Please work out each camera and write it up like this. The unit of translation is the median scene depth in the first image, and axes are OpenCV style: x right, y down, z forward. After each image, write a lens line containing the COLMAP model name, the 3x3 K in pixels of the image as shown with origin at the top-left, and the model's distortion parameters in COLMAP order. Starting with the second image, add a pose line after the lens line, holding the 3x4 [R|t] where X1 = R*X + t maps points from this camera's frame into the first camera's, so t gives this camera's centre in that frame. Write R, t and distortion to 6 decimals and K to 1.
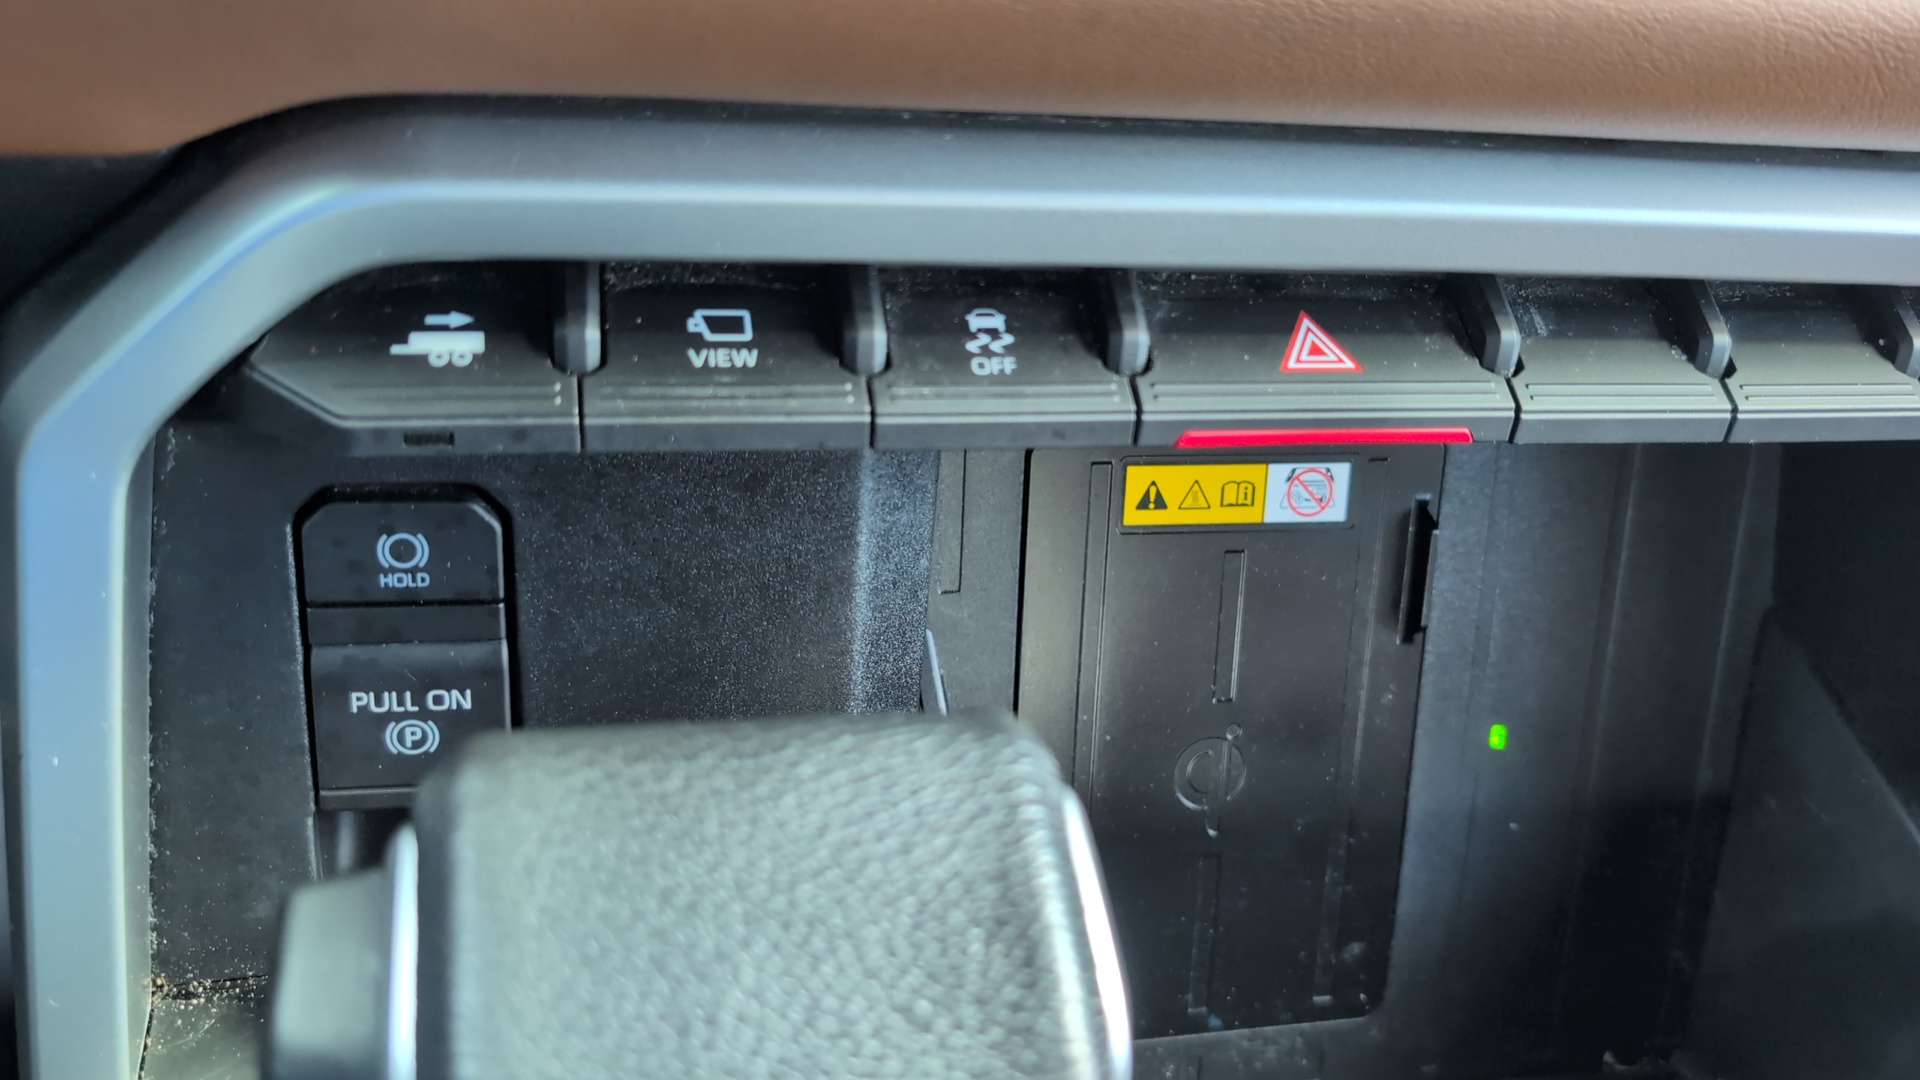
lens RADIAL K [[1683.7, 0, 960.0], [0, 1683.7, 540.0], [0, 0, 1]] dist [-0.016289, -0.007991]
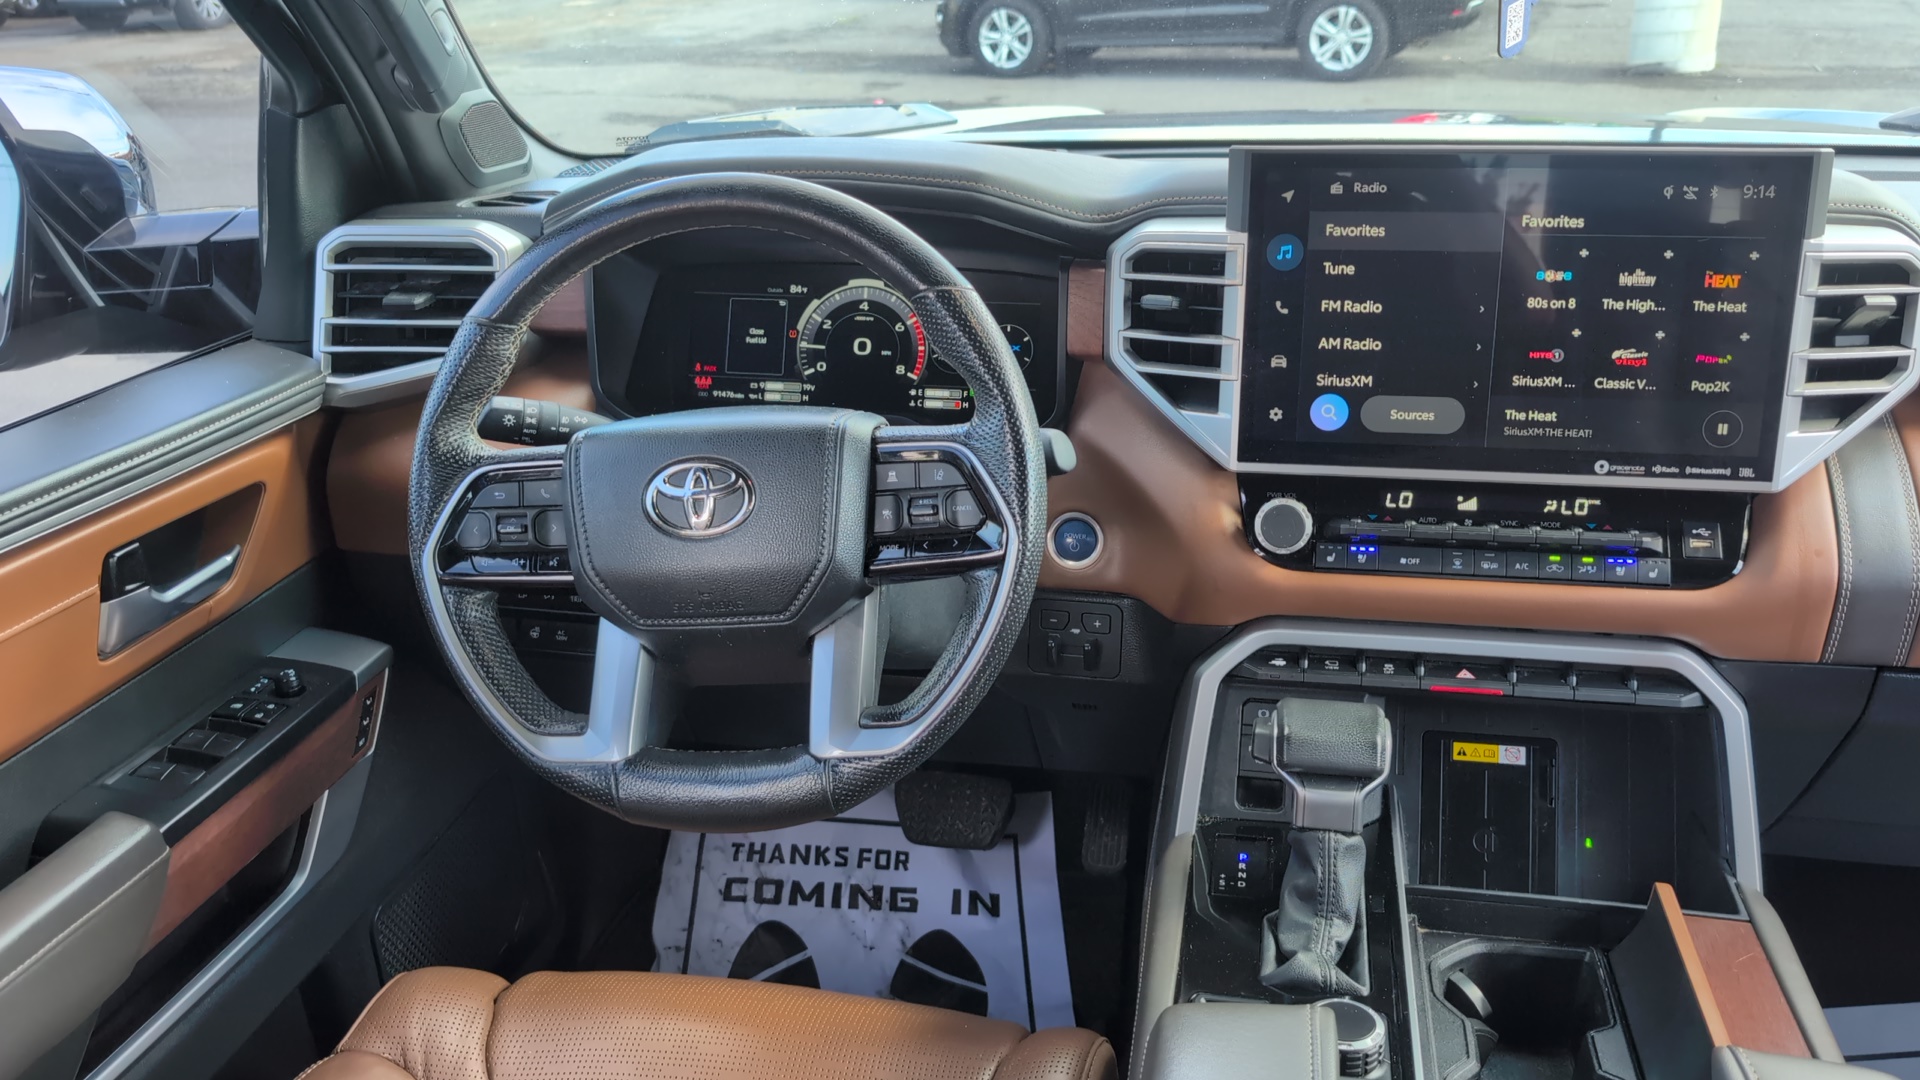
lens RADIAL K [[1619.7, 0, 971.3], [0, 1619.7, 541.2], [0, 0, 1]] dist [0.112219, -0.292828]
pose [[0.917177, -0.048515, -0.395516, 0.791117], [-0.147461, 0.880775, -0.449990, 1.851649], [0.370191, 0.471044, 0.800672, -3.387029]]
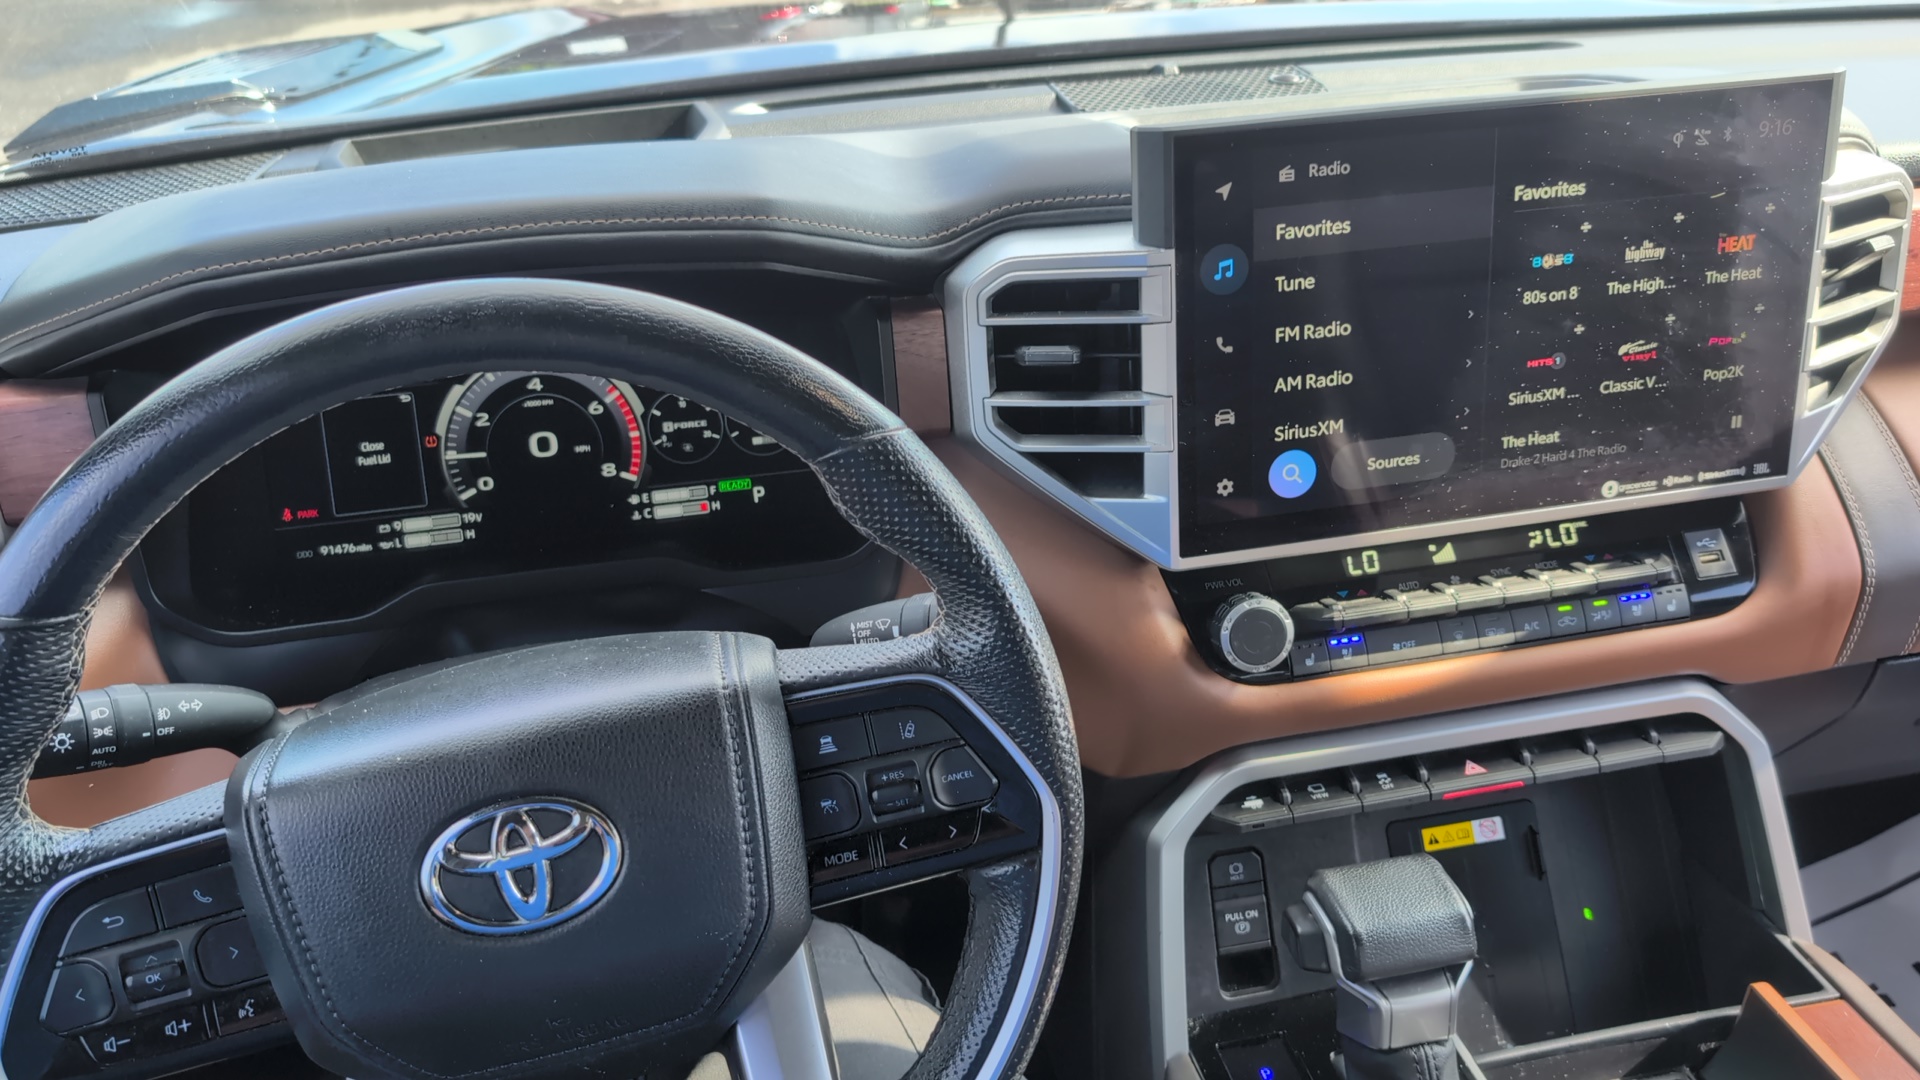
lens RADIAL K [[1627.5, 0, 975.1], [0, 1627.5, 547.2], [0, 0, 1]] dist [0.044265, -0.160626]
pose [[0.977888, -0.199498, -0.062733, -0.543808], [0.163692, 0.916866, -0.364091, 0.581569], [0.130153, 0.345771, 0.929248, -2.689122]]
